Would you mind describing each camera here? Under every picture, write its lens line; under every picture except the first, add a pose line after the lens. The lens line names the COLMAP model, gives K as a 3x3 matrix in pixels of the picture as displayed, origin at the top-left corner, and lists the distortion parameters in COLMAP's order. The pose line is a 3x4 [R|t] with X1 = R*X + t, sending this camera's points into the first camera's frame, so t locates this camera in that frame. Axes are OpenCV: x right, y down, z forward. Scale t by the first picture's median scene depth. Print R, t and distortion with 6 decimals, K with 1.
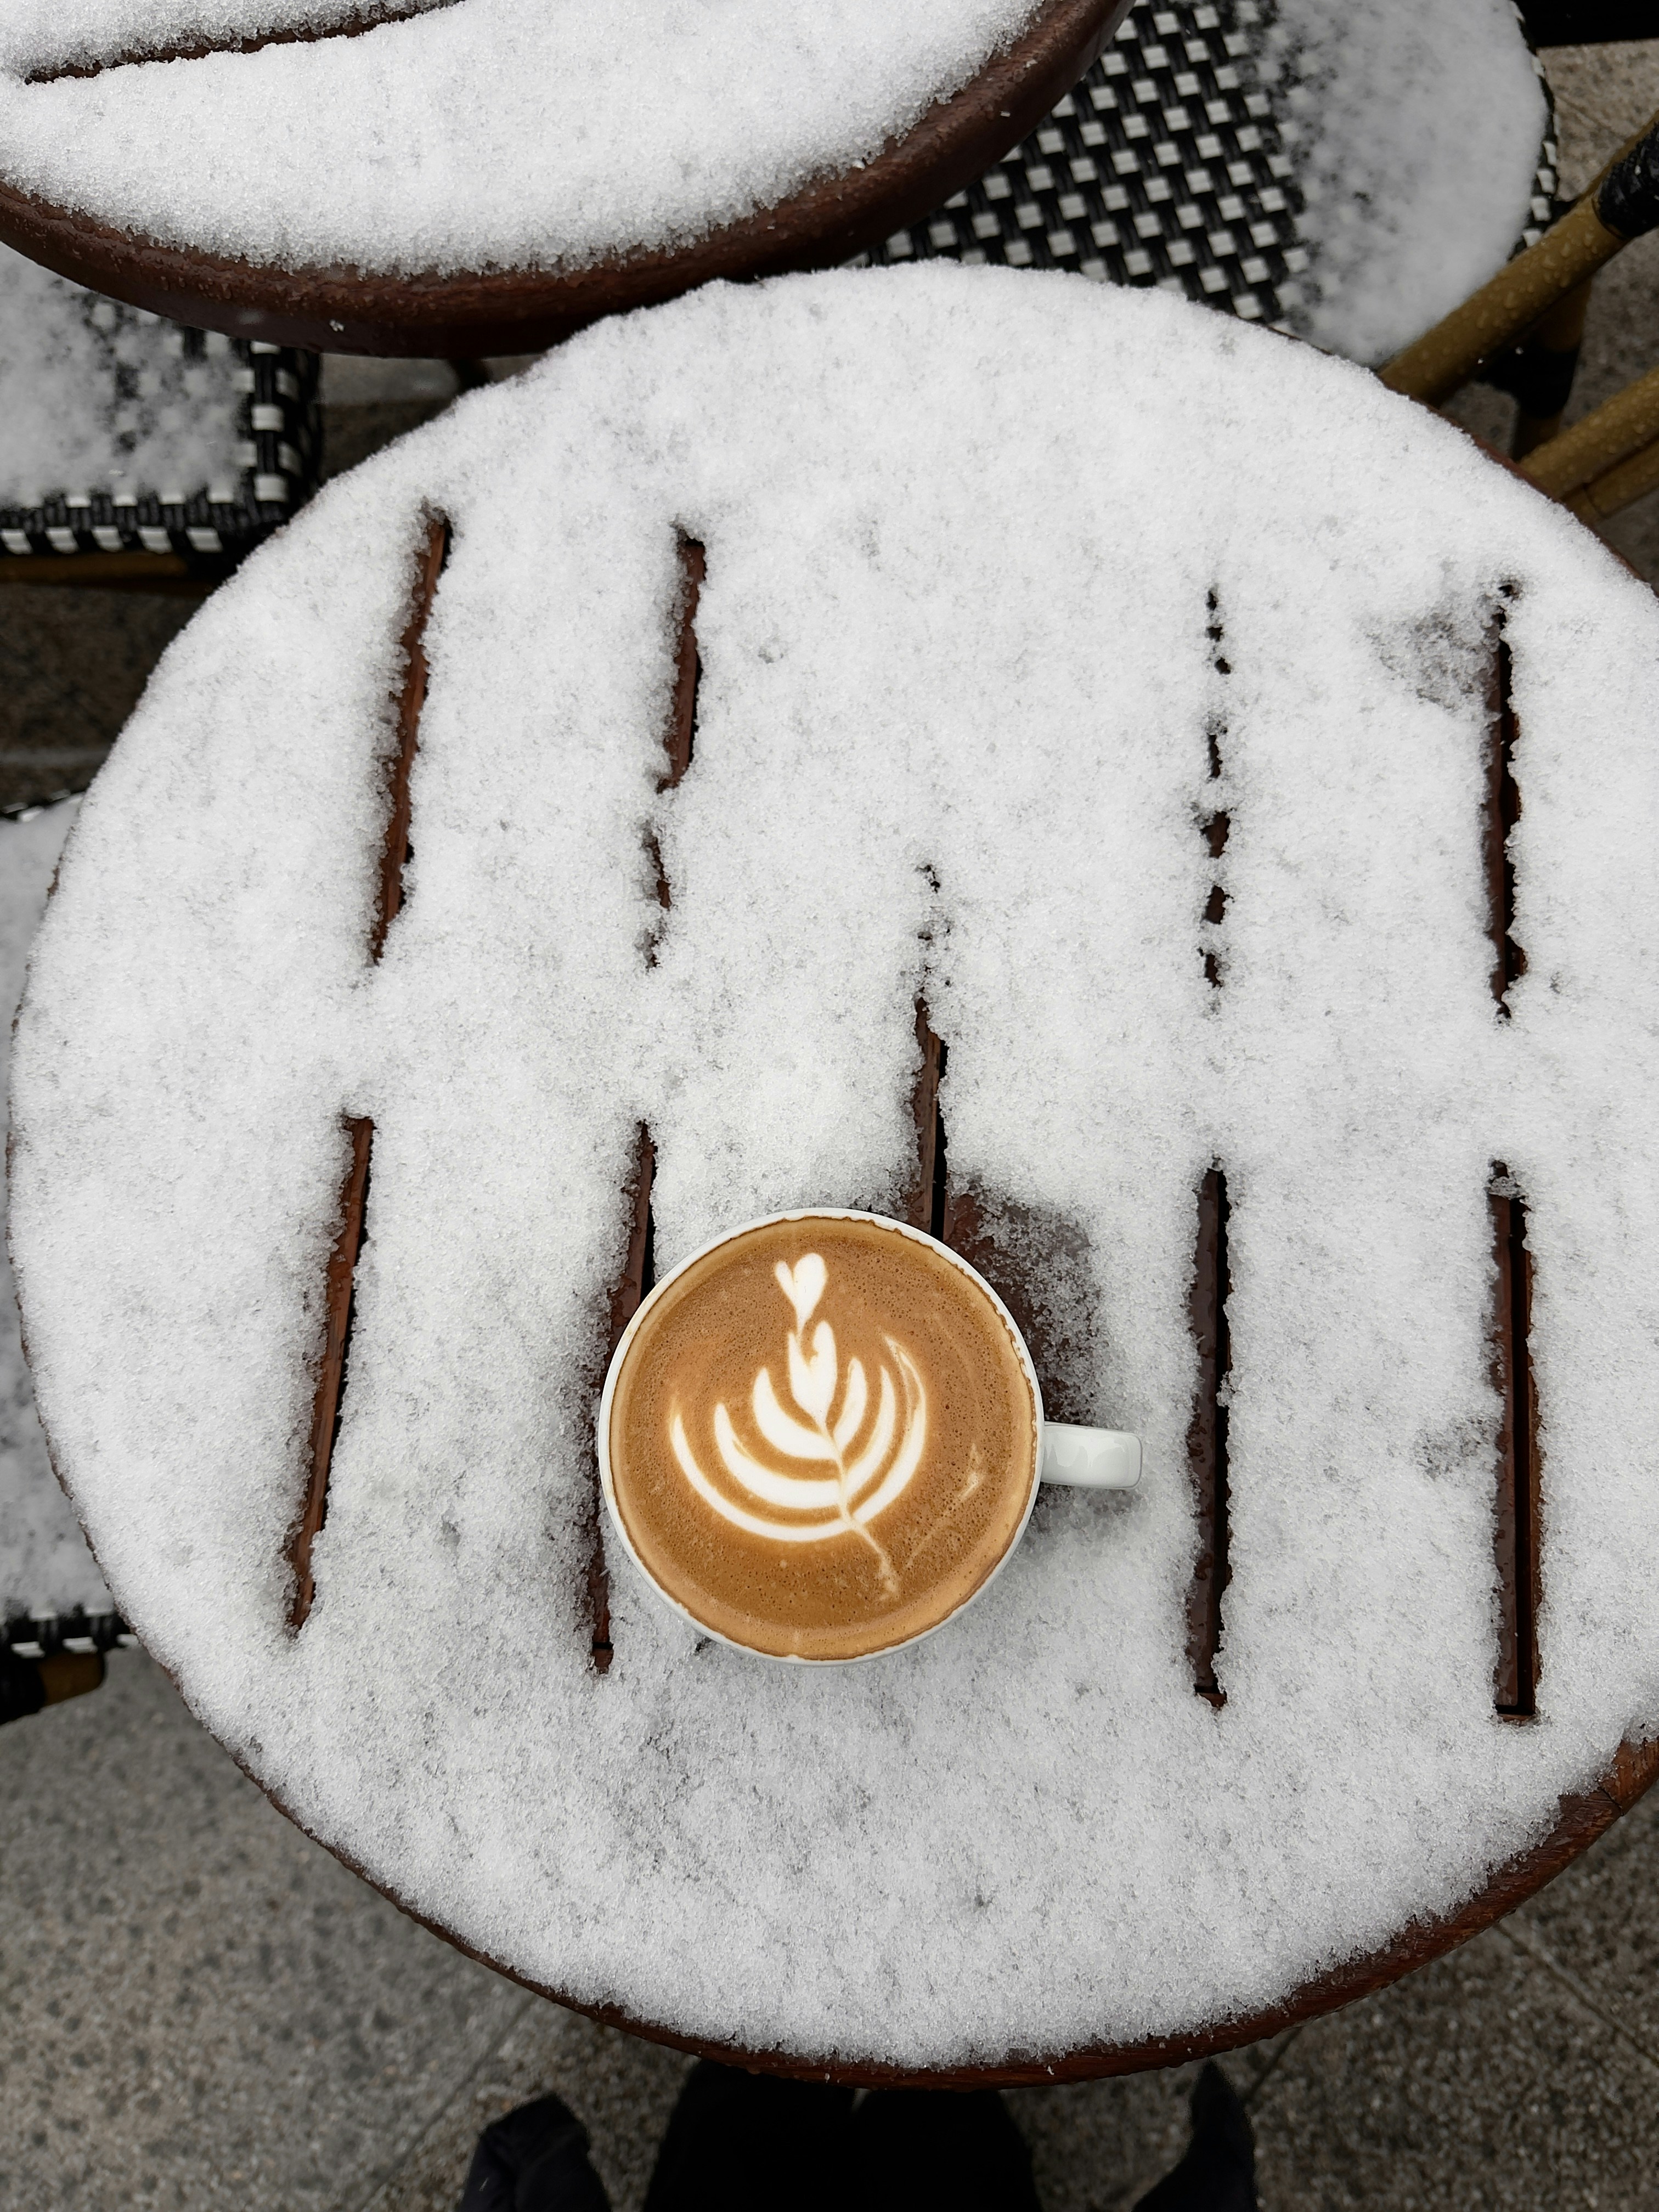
lens RADIAL K [[1807.8, 0, 839.1], [0, 1807.8, 1118.2], [0, 0, 1]] dist [0.143703, -0.238853]
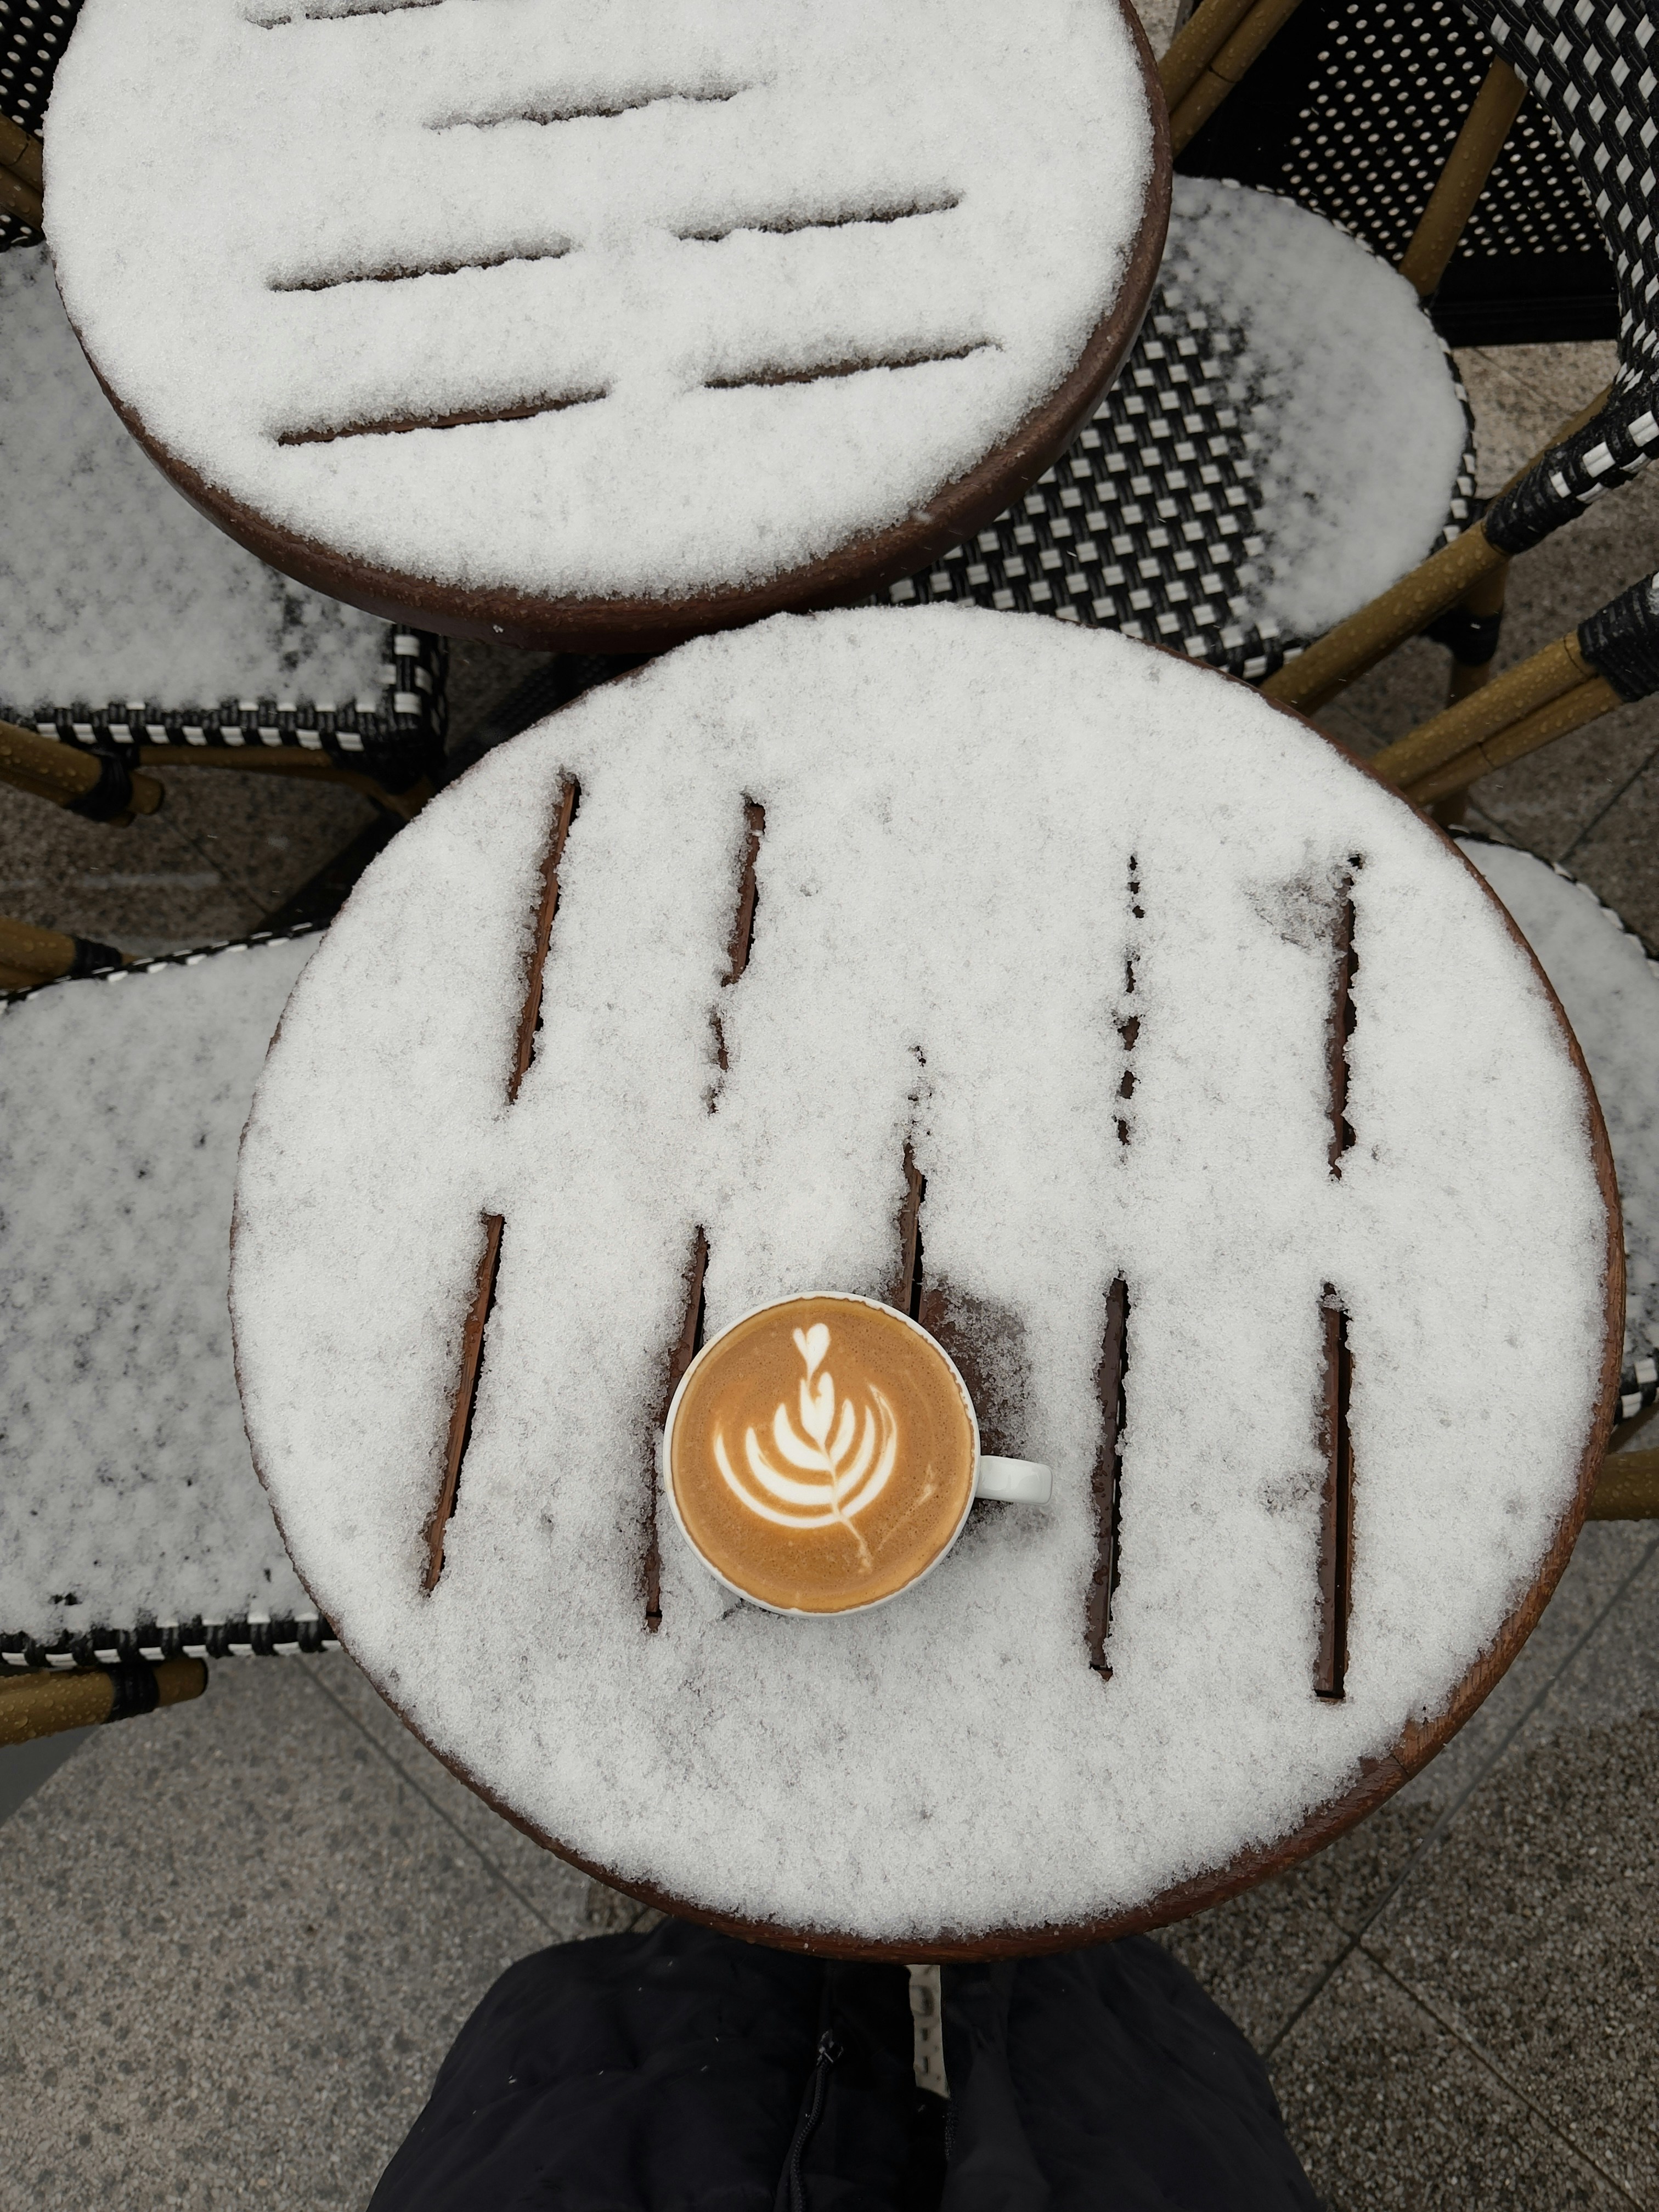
lens RADIAL K [[1807.8, 0, 839.1], [0, 1807.8, 1118.2], [0, 0, 1]] dist [0.143703, -0.238853]
pose [[0.999097, 0.040816, -0.011810, 0.008319], [-0.041532, 0.996782, -0.068567, 0.009827], [0.008974, 0.068996, 0.997577, -0.351076]]
